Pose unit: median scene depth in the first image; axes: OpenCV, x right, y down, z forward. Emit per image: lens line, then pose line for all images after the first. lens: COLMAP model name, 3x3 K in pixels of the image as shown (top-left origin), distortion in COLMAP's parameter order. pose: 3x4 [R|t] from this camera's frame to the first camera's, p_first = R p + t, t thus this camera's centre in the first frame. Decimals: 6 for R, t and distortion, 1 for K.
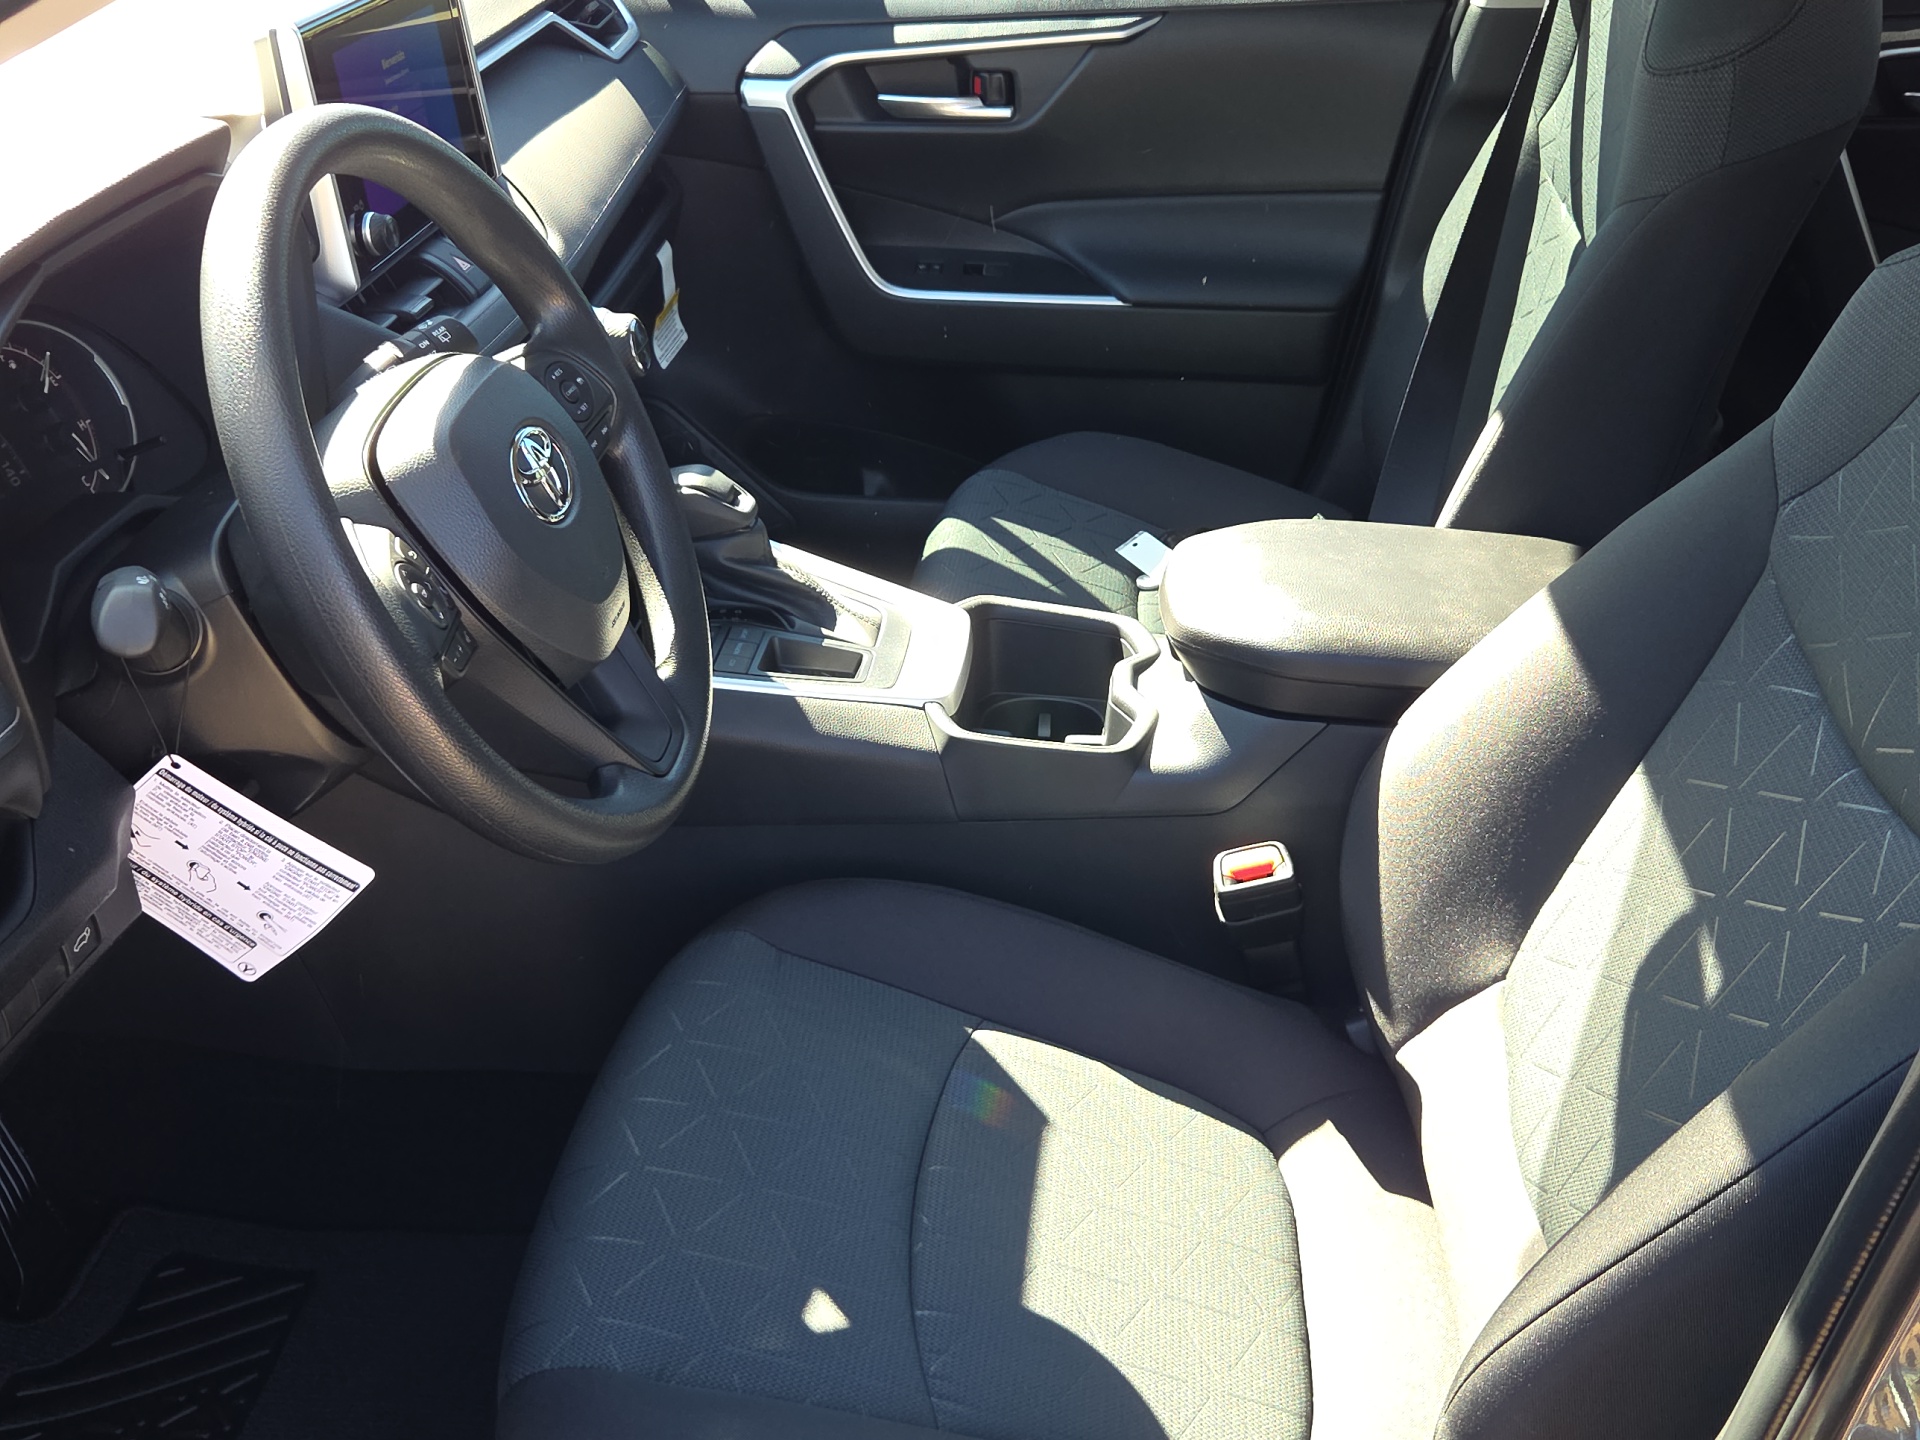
lens RADIAL K [[2000.5, 0, 960.3], [0, 2000.5, 707.0], [0, 0, 1]] dist [0.052453, 0.000000]
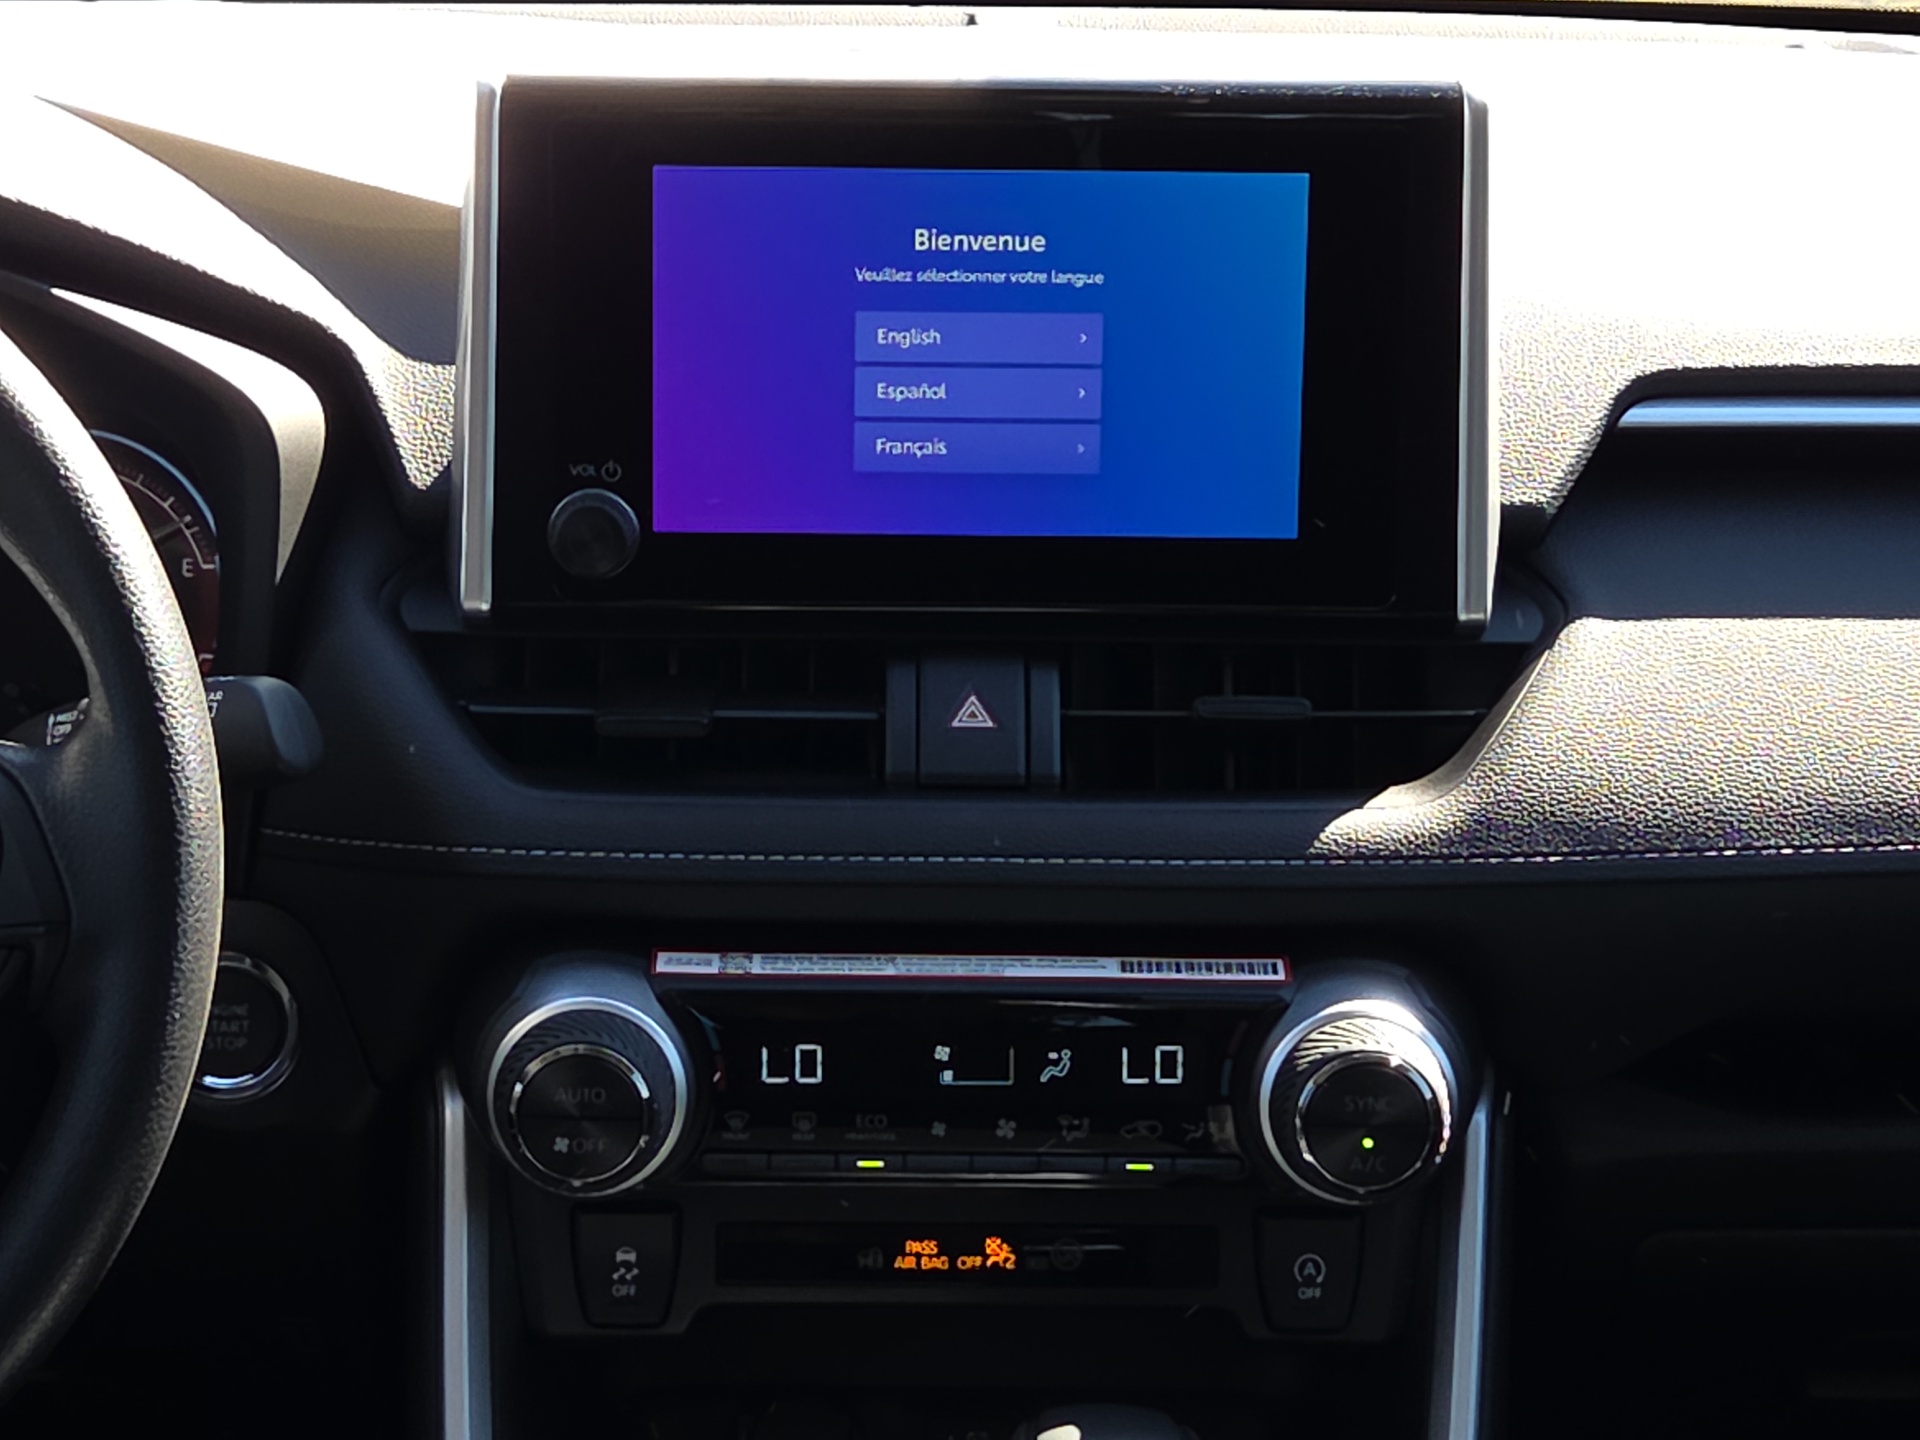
lens RADIAL K [[4413.5, 0, 946.3], [0, 4413.5, 706.8], [0, 0, 1]] dist [0.088333, 0.000000]
pose [[0.118324, 0.306341, -0.944539, 0.595897], [-0.483131, 0.848799, 0.214767, -0.395026], [0.867516, 0.430924, 0.248436, 0.719545]]
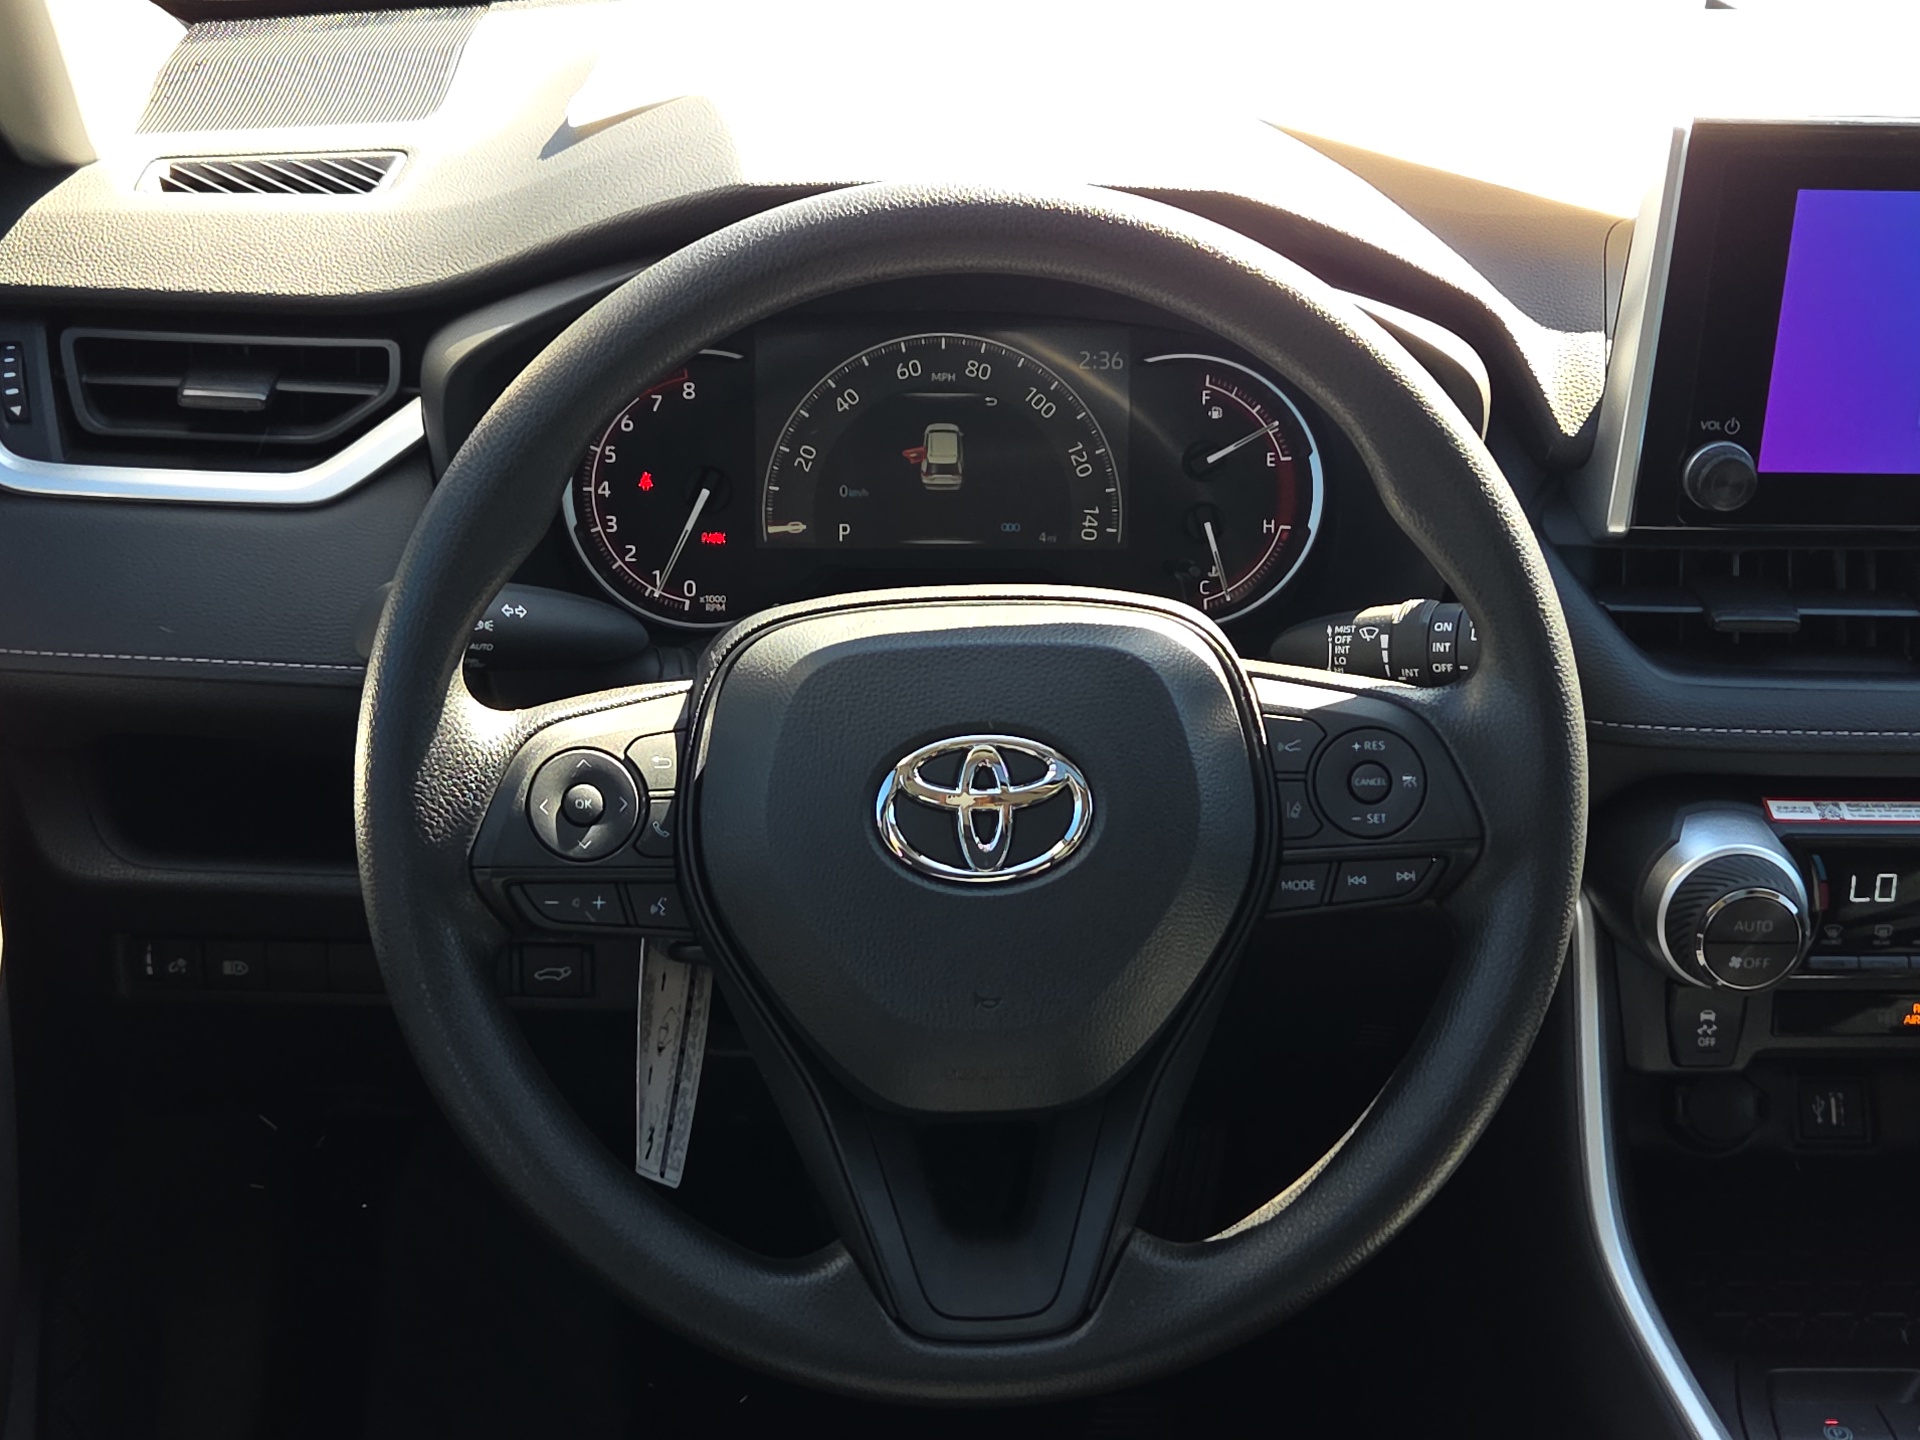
lens RADIAL K [[2706.5, 0, 988.8], [0, 2706.5, 687.2], [0, 0, 1]] dist [0.081562, 0.000000]
pose [[0.165093, 0.447790, -0.878765, 0.353773], [-0.501288, 0.805421, 0.316239, -0.285162], [0.849385, 0.388306, 0.357441, 0.475912]]
